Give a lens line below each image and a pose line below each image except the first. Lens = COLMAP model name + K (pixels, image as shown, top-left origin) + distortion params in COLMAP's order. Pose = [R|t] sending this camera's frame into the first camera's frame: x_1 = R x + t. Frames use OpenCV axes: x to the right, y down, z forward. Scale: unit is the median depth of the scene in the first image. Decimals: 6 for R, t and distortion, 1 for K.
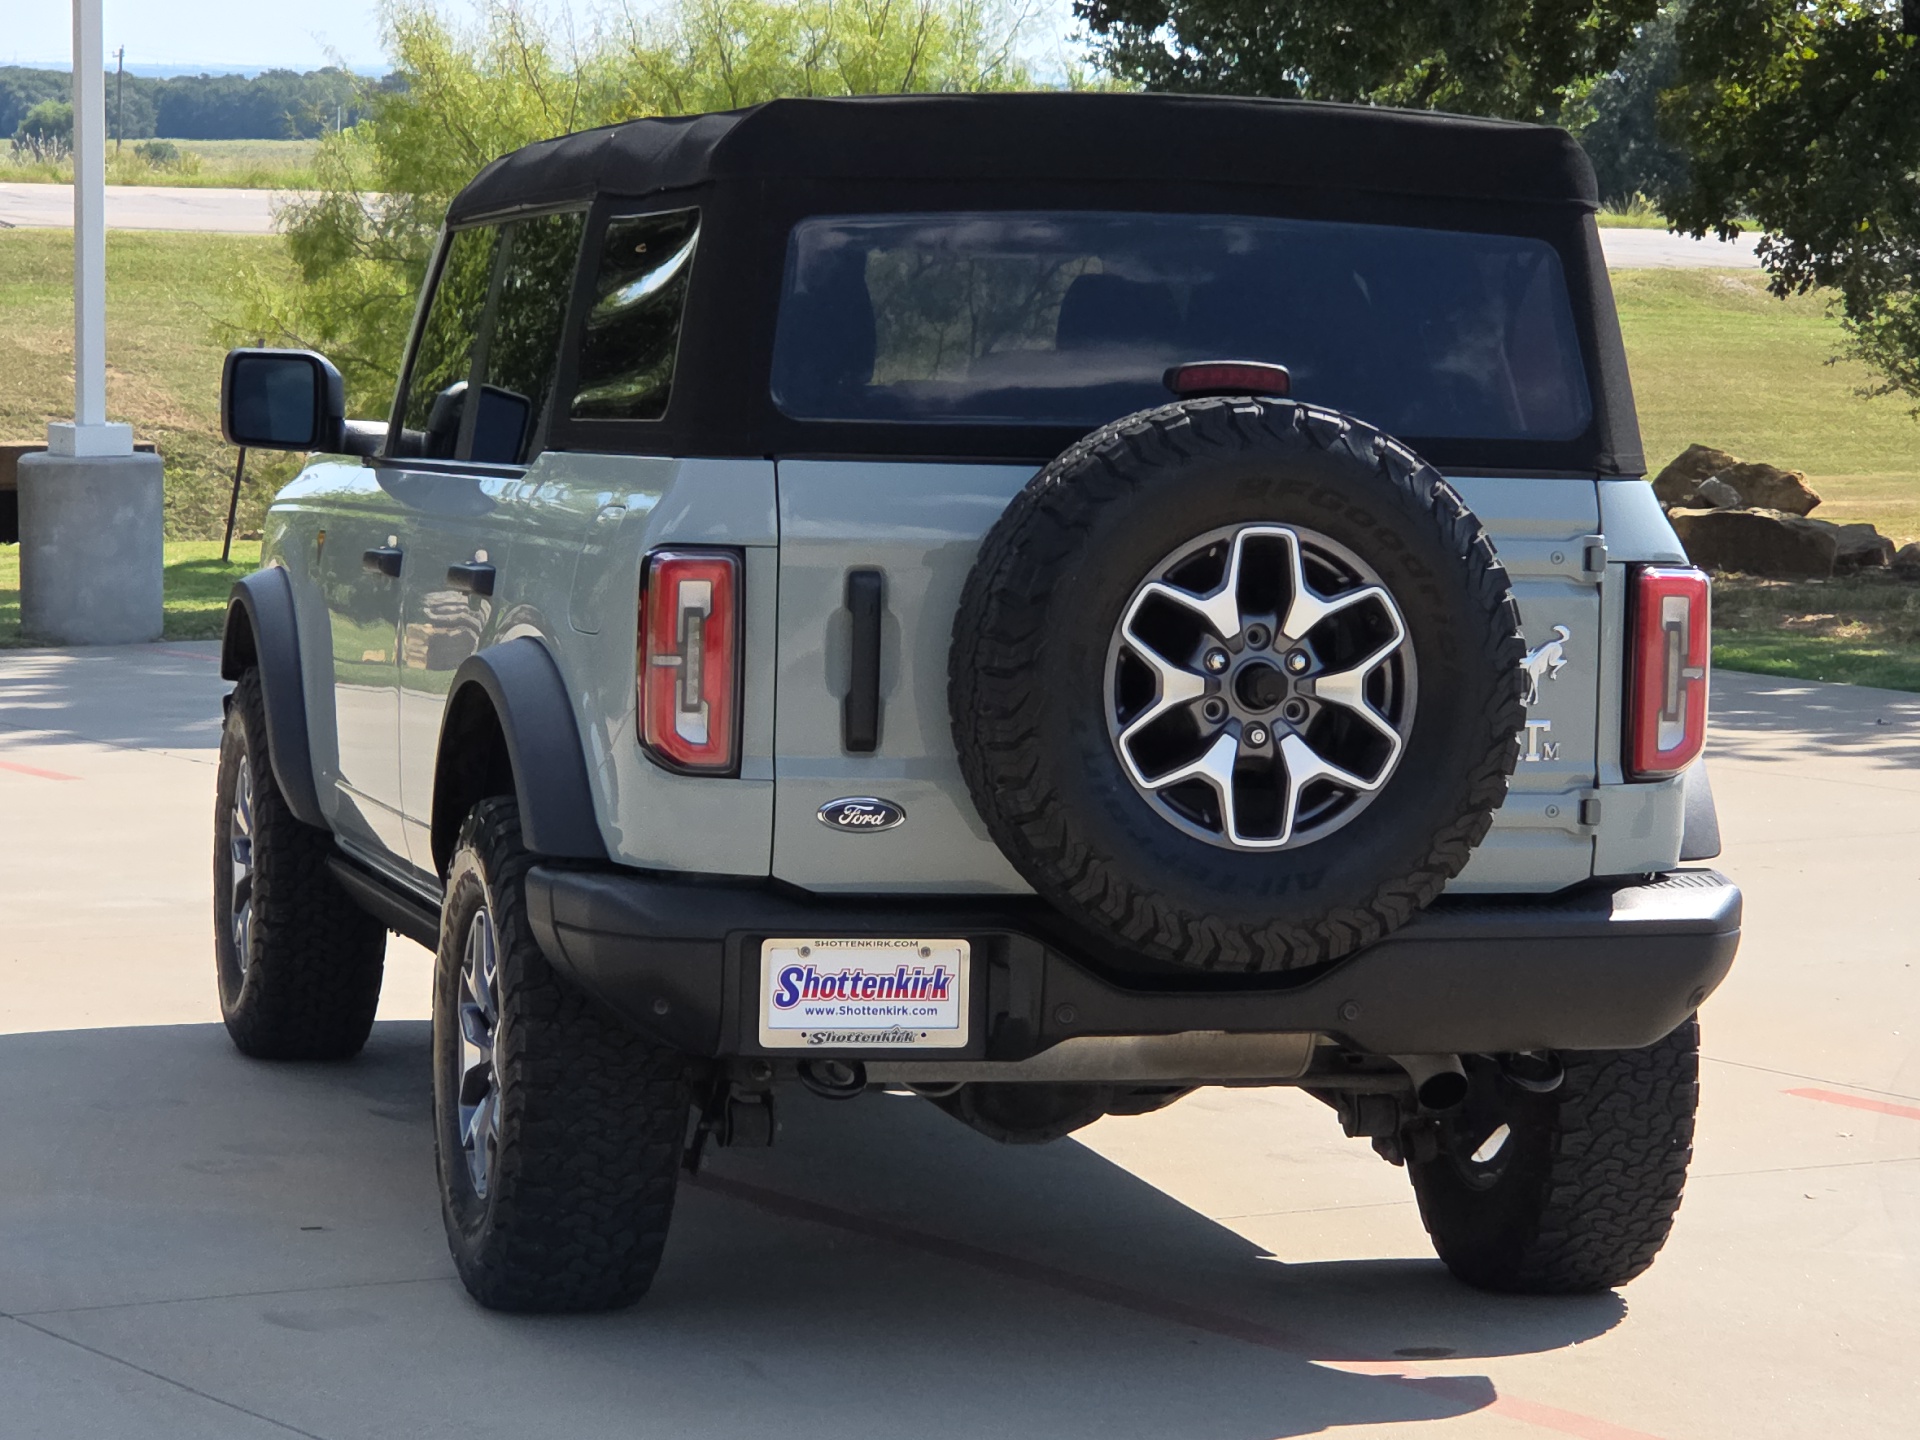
lens RADIAL K [[4488.7, 0, 960.0], [0, 4488.7, 720.0], [0, 0, 1]] dist [-0.664088, 8.942398]
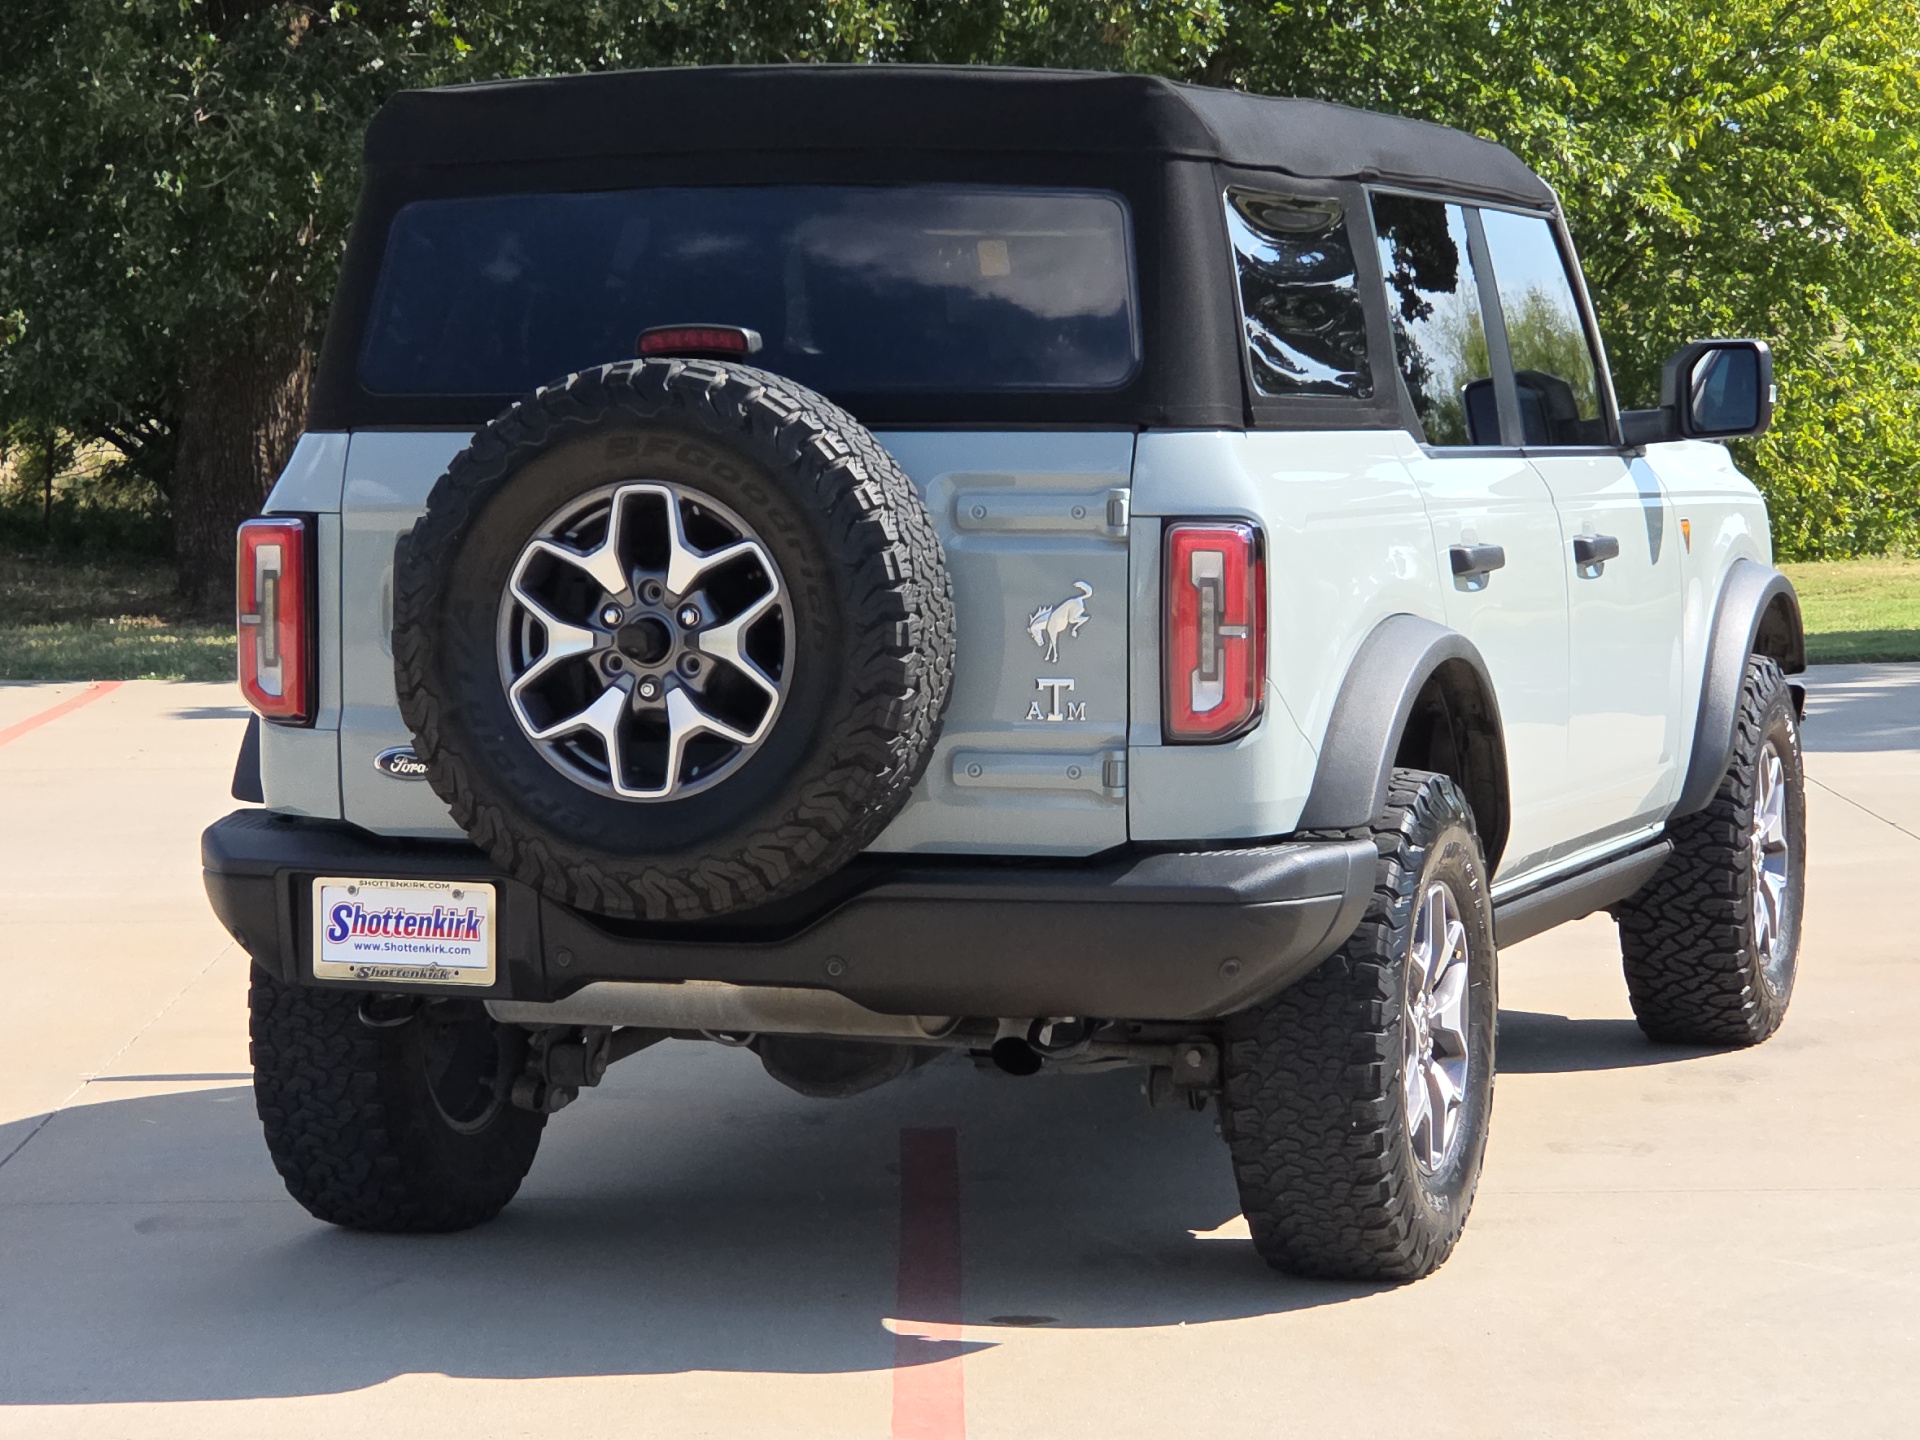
lens RADIAL K [[4488.7, 0, 960.0], [0, 4488.7, 720.0], [0, 0, 1]] dist [-0.664088, 8.942398]
pose [[0.895008, 0.008864, -0.445963, 0.569294], [-0.010035, 0.999950, -0.000263, 0.009882], [0.445938, 0.004711, 0.895051, 0.113547]]
